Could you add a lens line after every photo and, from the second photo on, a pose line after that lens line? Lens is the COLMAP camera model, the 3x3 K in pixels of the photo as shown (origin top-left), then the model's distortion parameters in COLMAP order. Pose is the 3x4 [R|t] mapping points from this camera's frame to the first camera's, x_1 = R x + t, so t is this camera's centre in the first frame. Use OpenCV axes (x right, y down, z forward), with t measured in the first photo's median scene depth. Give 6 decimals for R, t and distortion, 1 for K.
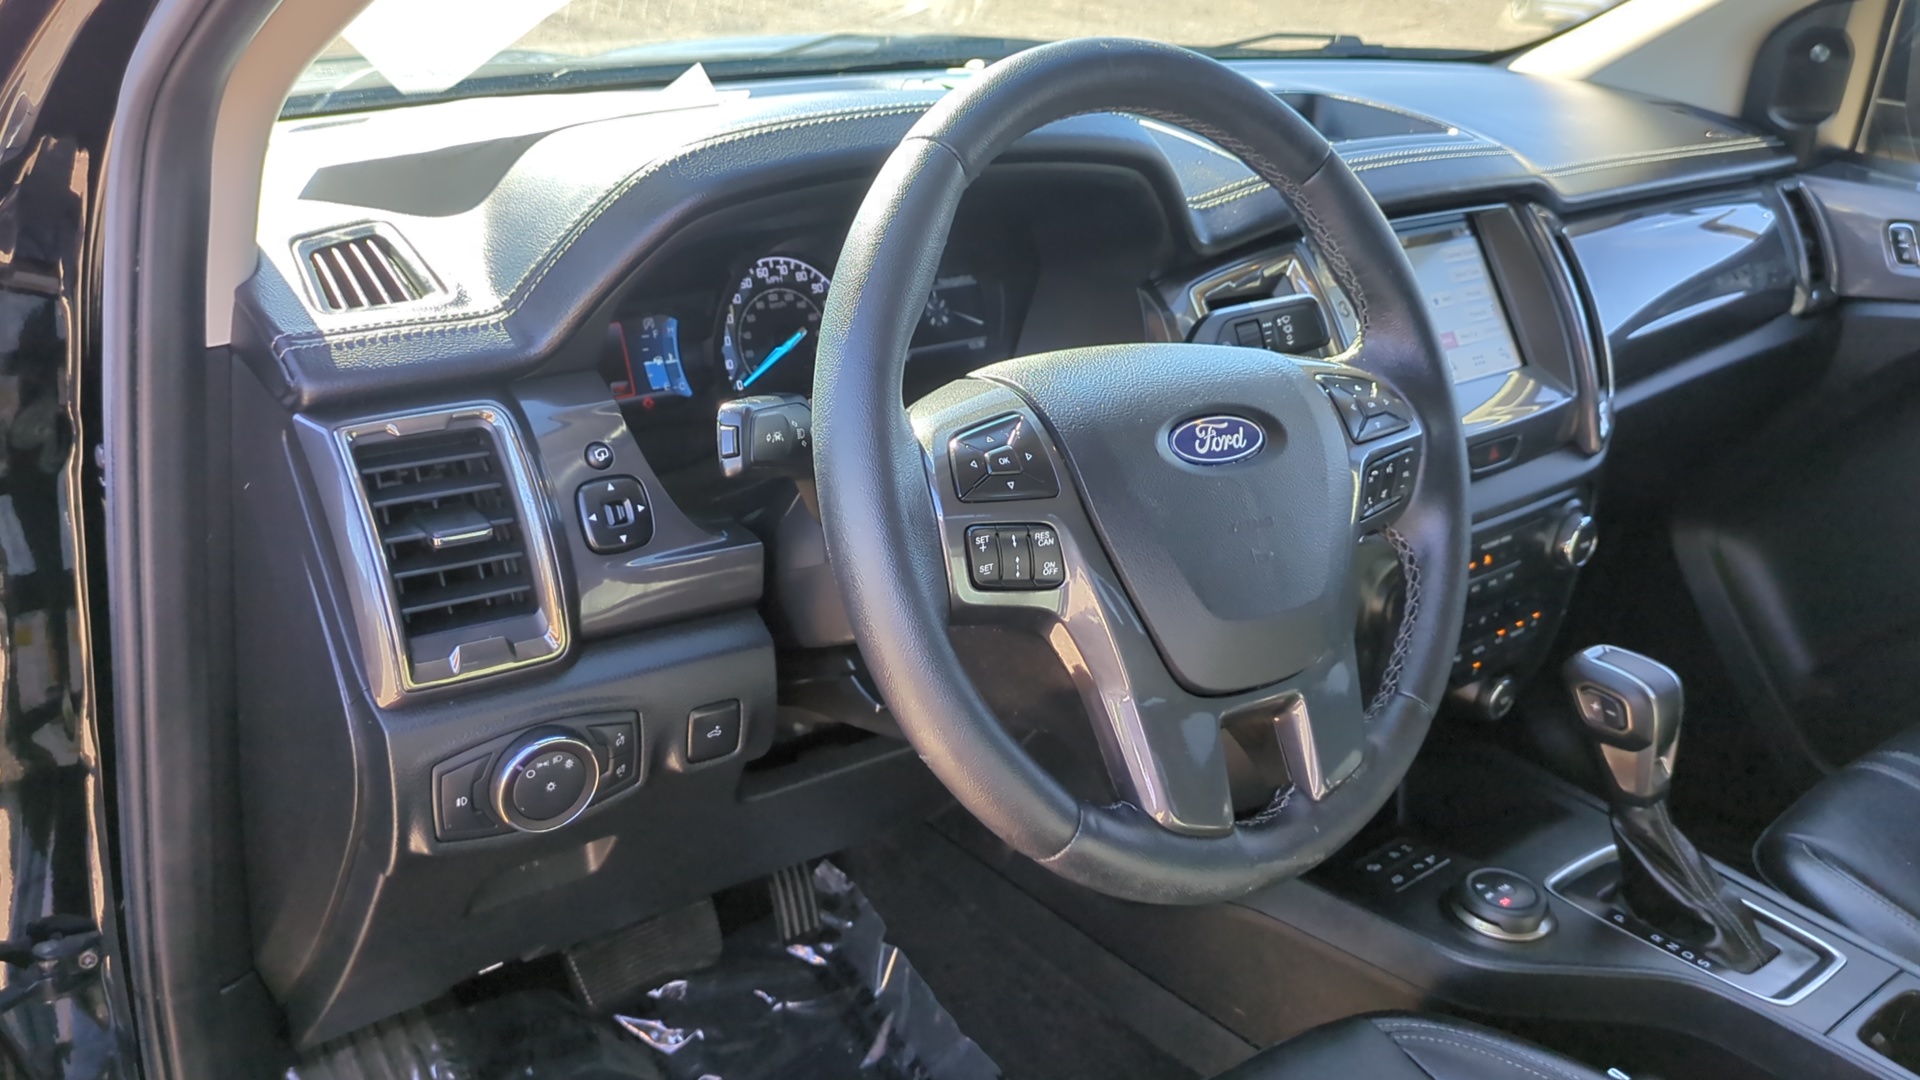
lens RADIAL K [[1699.2, 0, 956.0], [0, 1699.2, 548.4], [0, 0, 1]] dist [0.051851, 0.001709]
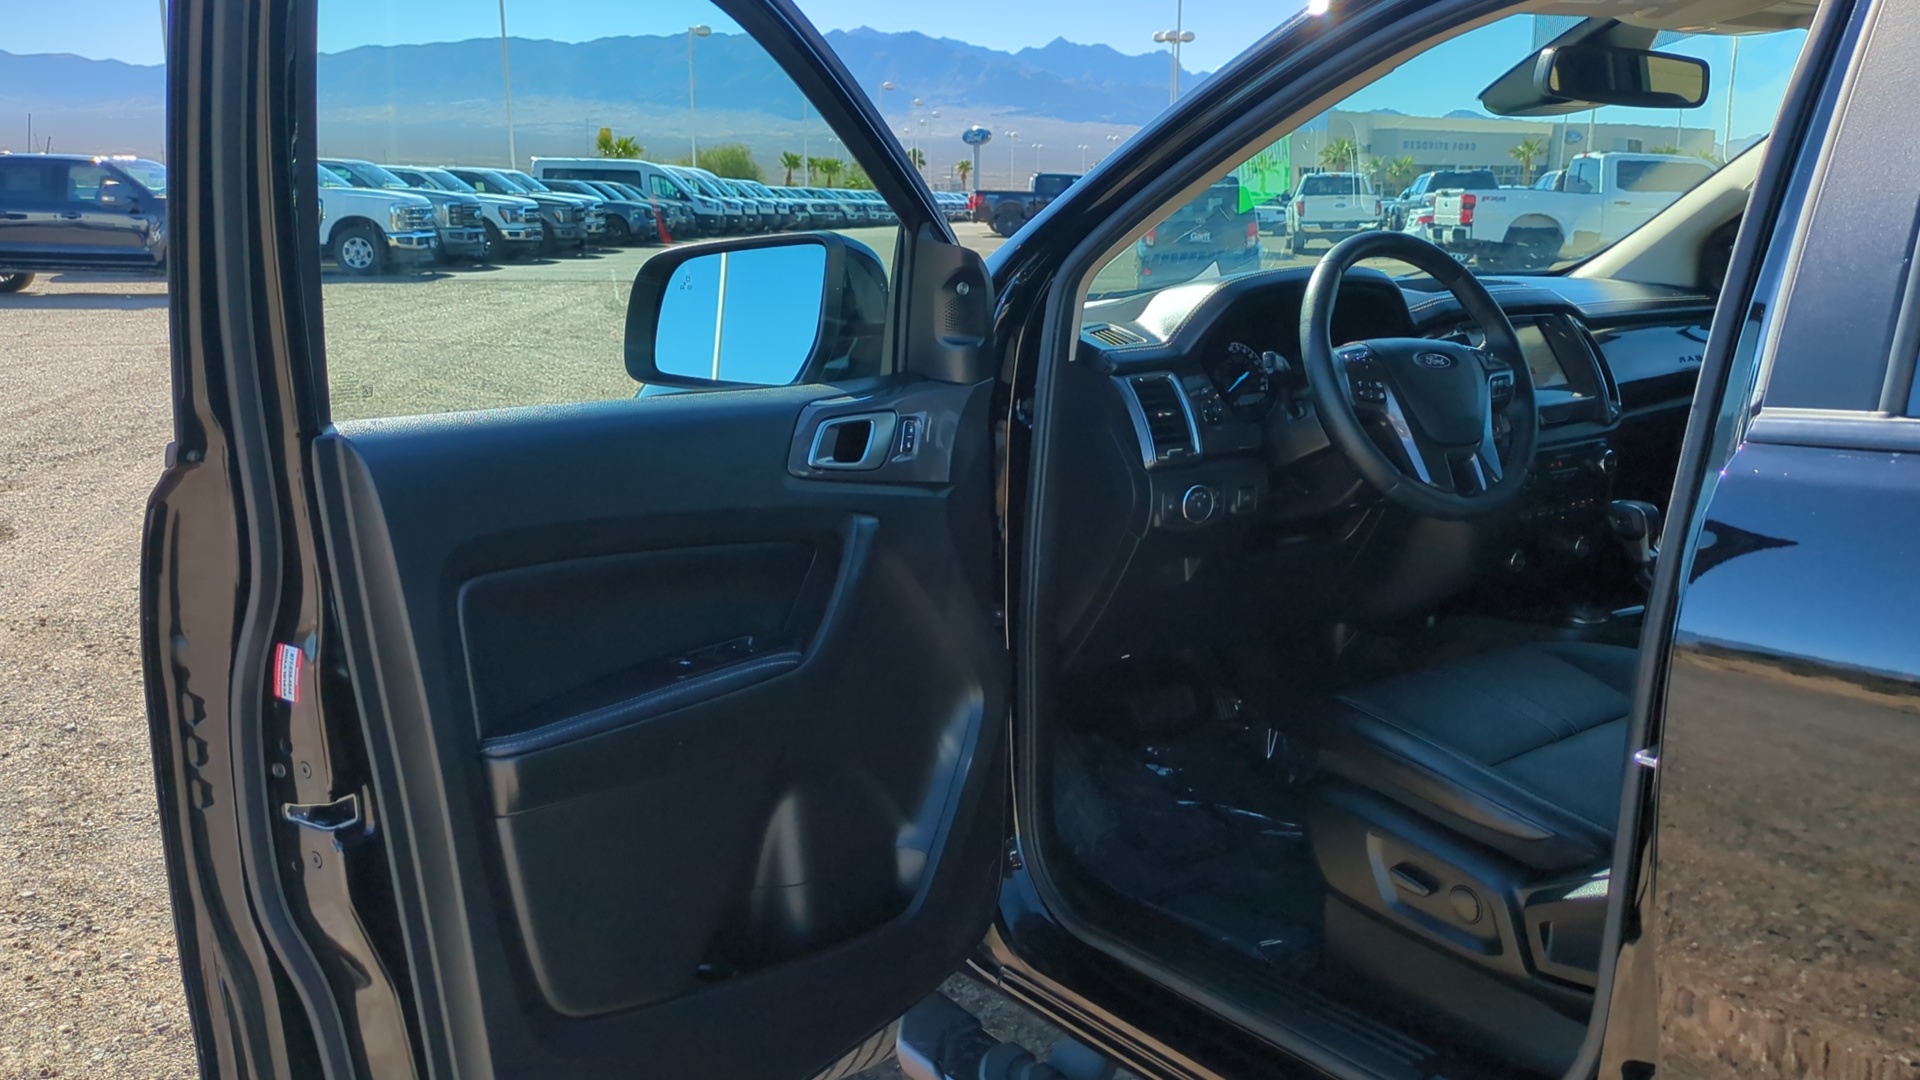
lens RADIAL K [[1699.2, 0, 966.4], [0, 1699.2, 536.2], [0, 0, 1]] dist [0.051851, 0.001709]
pose [[0.994493, -0.062712, -0.083970, -0.390826], [0.044956, 0.979021, -0.198738, 0.733345], [0.094672, 0.193869, 0.976449, -1.751324]]
